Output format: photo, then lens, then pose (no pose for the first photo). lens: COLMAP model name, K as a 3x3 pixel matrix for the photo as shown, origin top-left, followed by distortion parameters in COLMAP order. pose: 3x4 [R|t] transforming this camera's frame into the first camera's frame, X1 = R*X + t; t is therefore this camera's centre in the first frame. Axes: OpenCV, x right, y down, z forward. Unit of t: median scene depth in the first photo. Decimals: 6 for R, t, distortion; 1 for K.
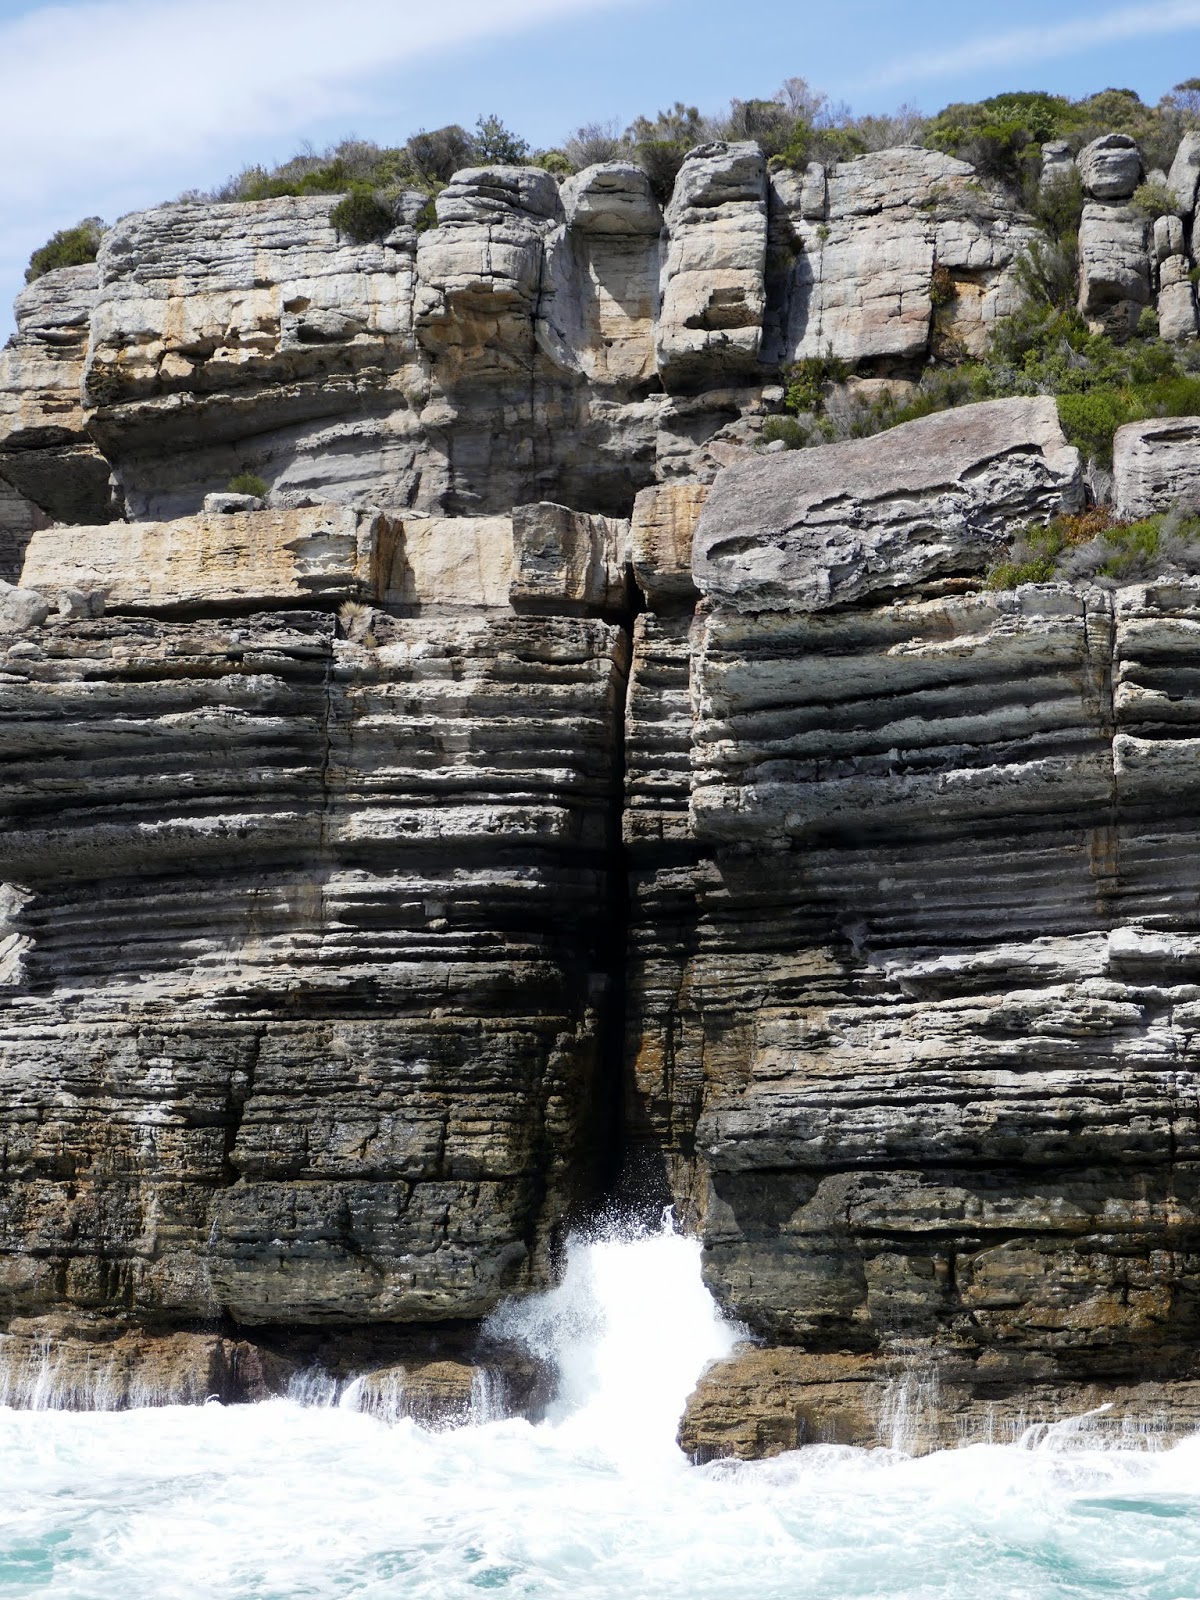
lens RADIAL K [[3018.6, 0, 600.0], [0, 3018.6, 800.0], [0, 0, 1]] dist [0.031232, 0.101712]
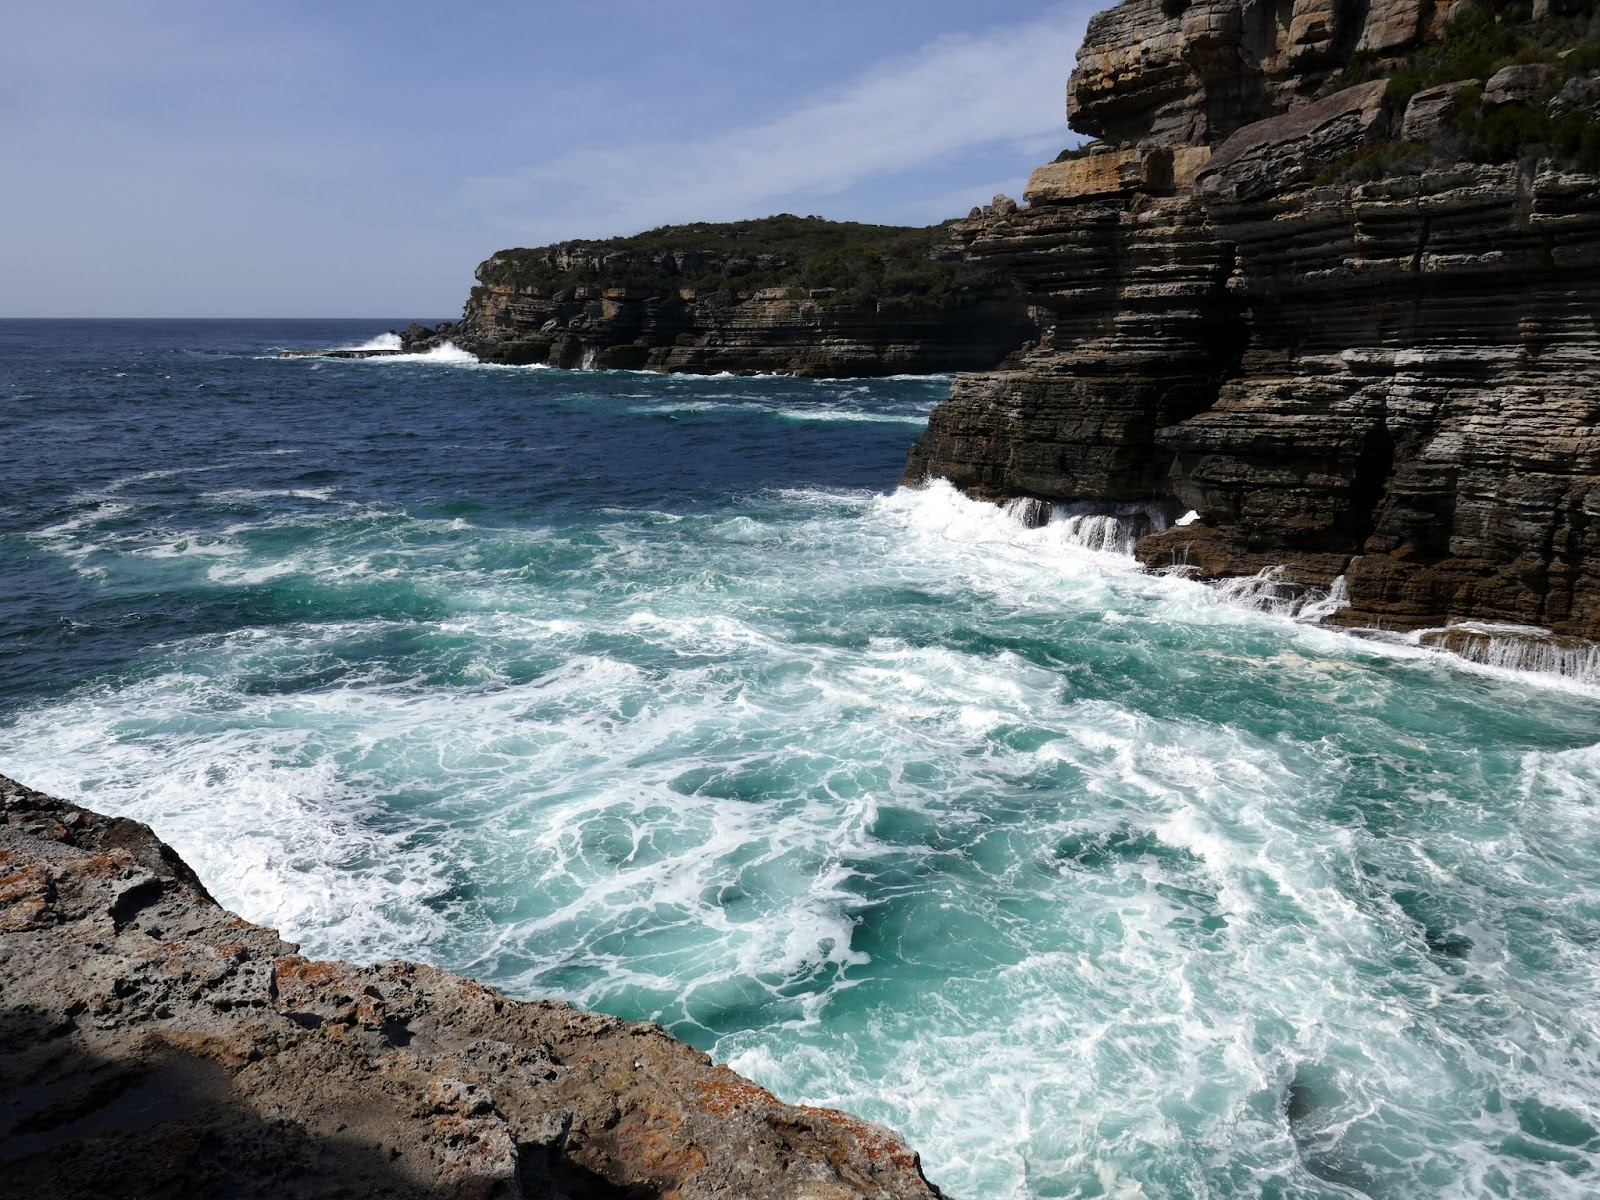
lens RADIAL K [[1310.5, 0, 800.0], [0, 1310.5, 600.0], [0, 0, 1]] dist [-0.005858, 0.004433]
pose [[0.780863, 0.120506, -0.612969, 0.384546], [0.060894, 0.961863, 0.266669, -0.049494], [0.621727, -0.245558, 0.743745, 0.003954]]
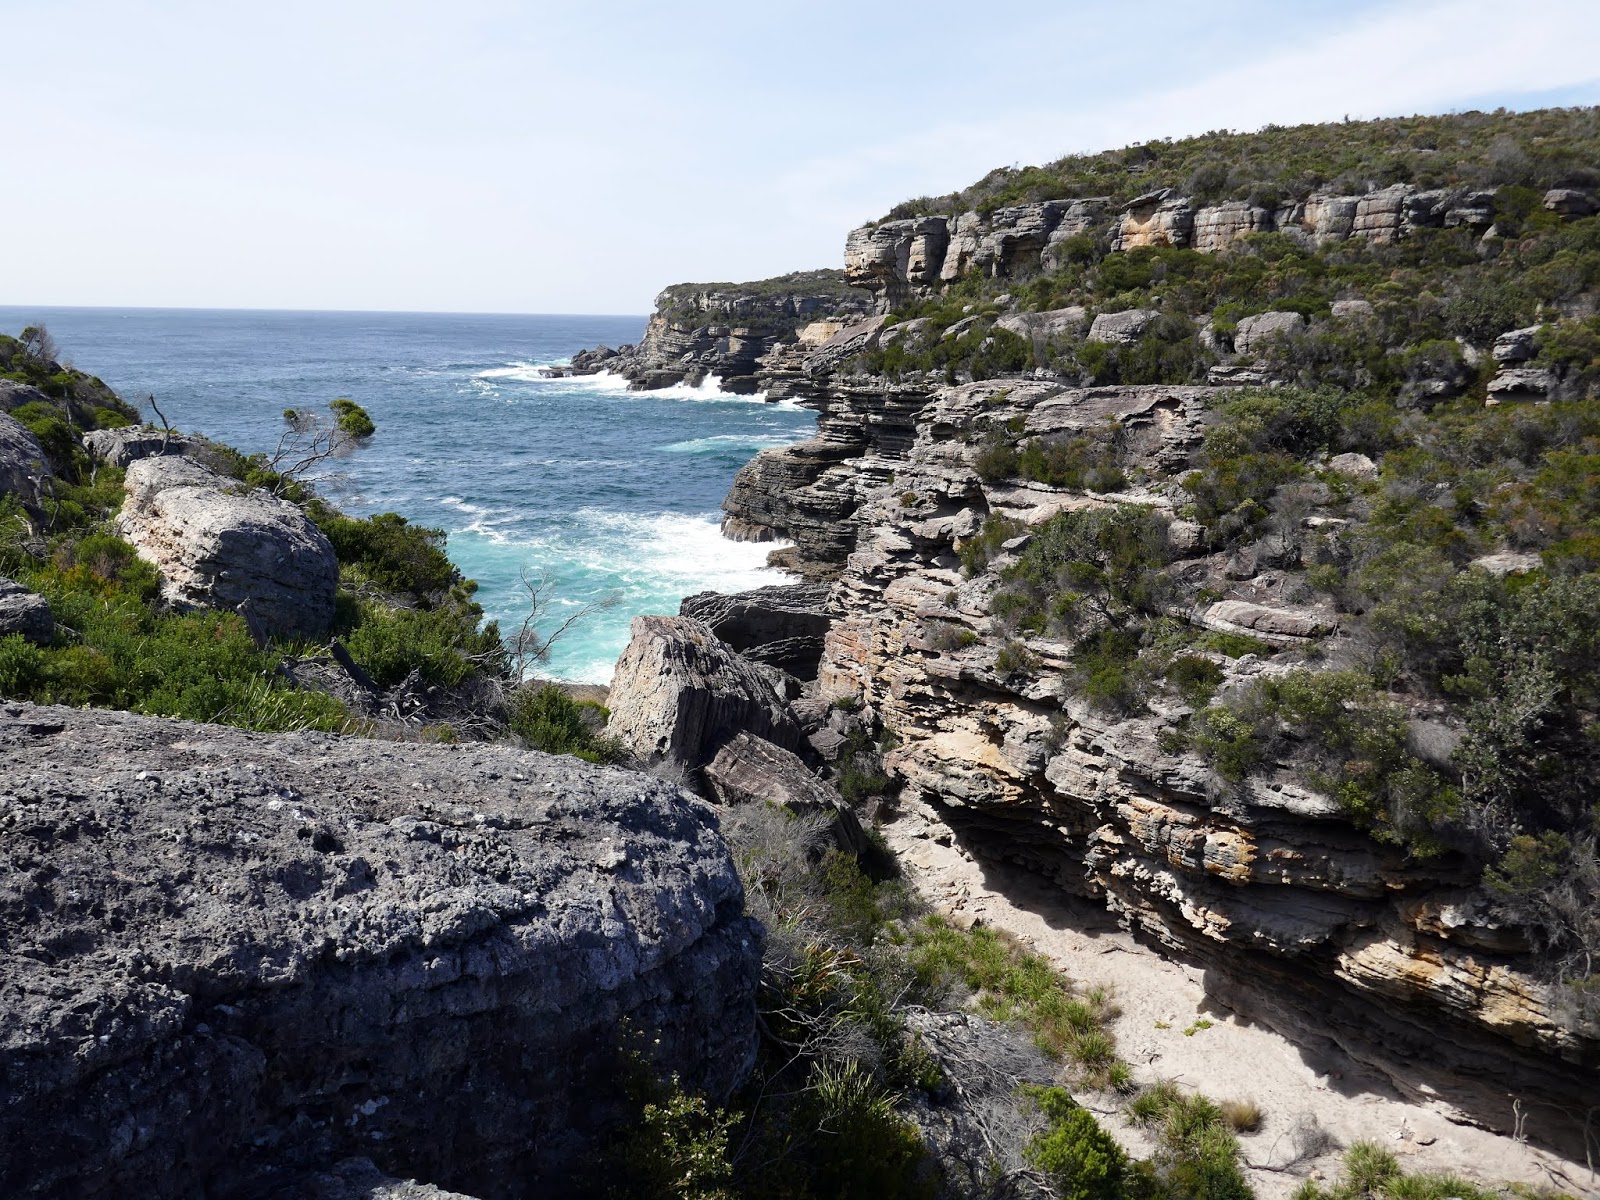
lens RADIAL K [[1310.5, 0, 800.0], [0, 1310.5, 600.0], [0, 0, 1]] dist [-0.005858, 0.004433]
pose [[0.660366, 0.156740, -0.734404, 1.232780], [0.056014, 0.964969, 0.256315, -0.196480], [0.748852, -0.210399, 0.628453, -0.198096]]
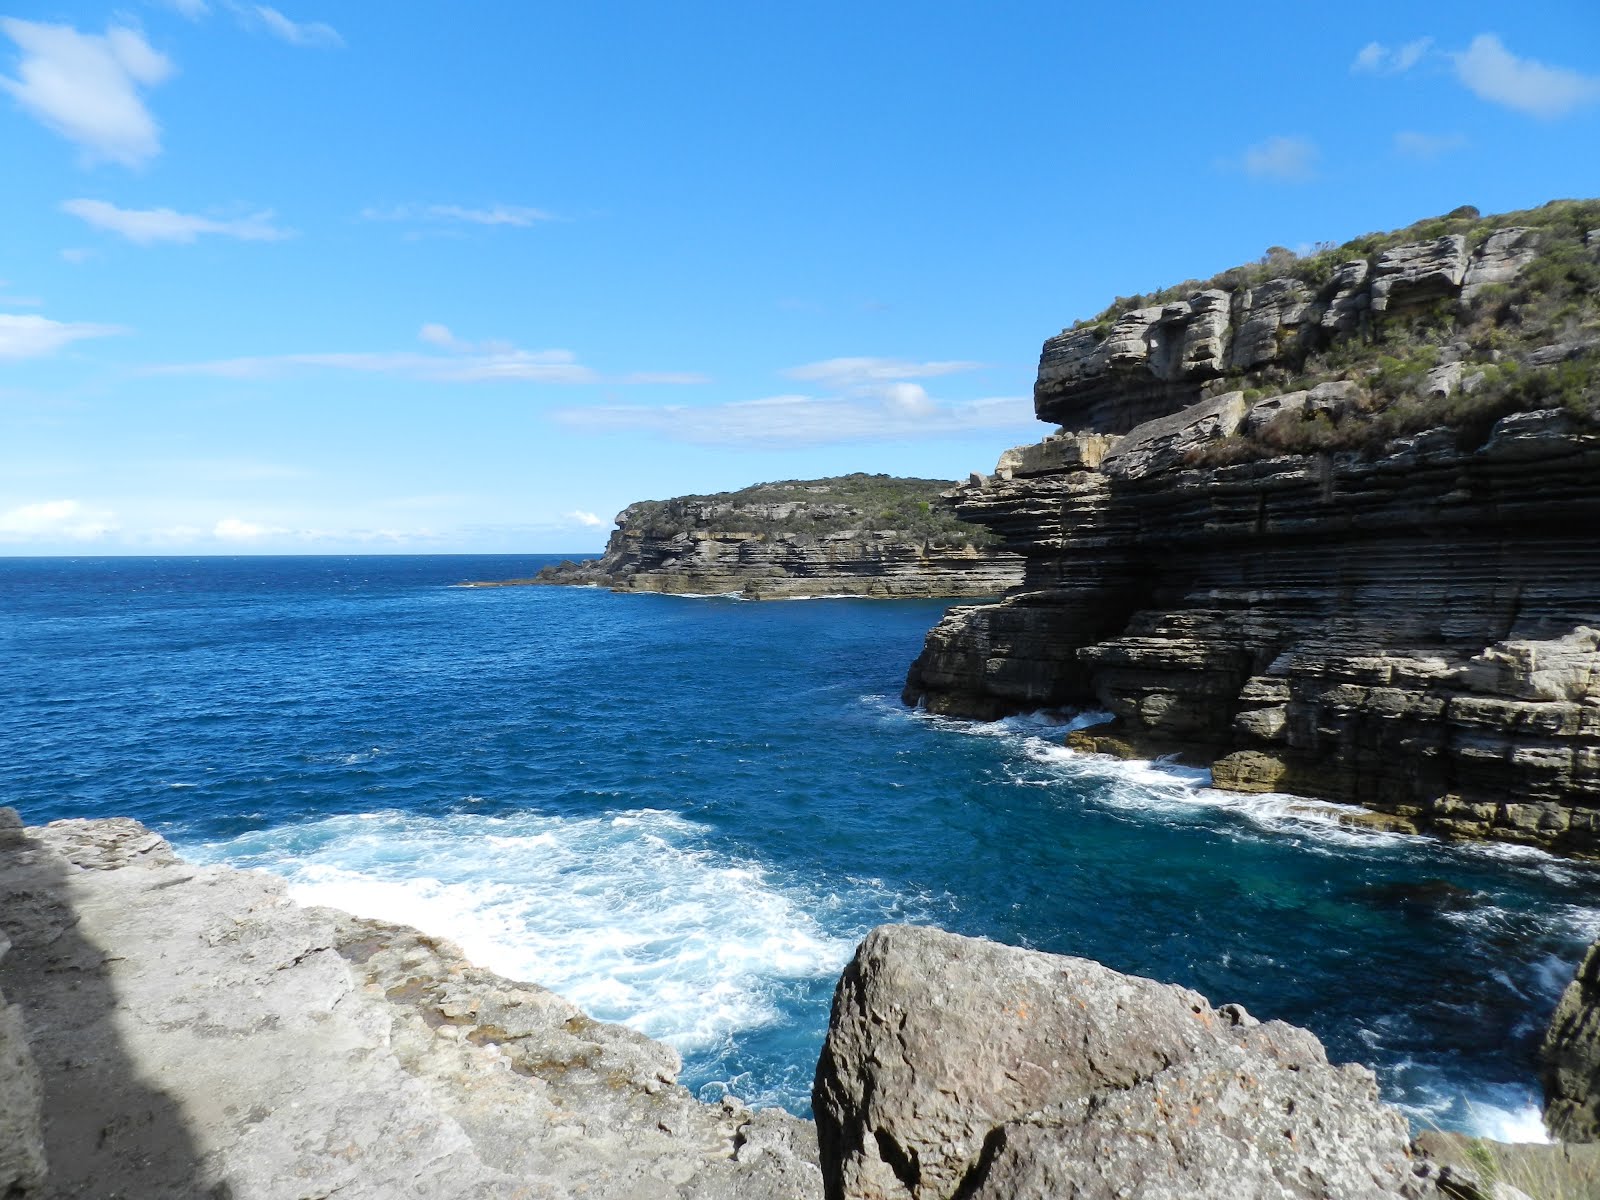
lens RADIAL K [[1101.7, 0, 800.0], [0, 1101.7, 600.0], [0, 0, 1]] dist [0.088388, 0.000546]
pose [[0.729681, 0.014470, -0.683634, 0.503595], [0.072384, 0.992524, 0.098268, -0.066628], [0.679945, -0.121188, 0.723179, -0.031787]]
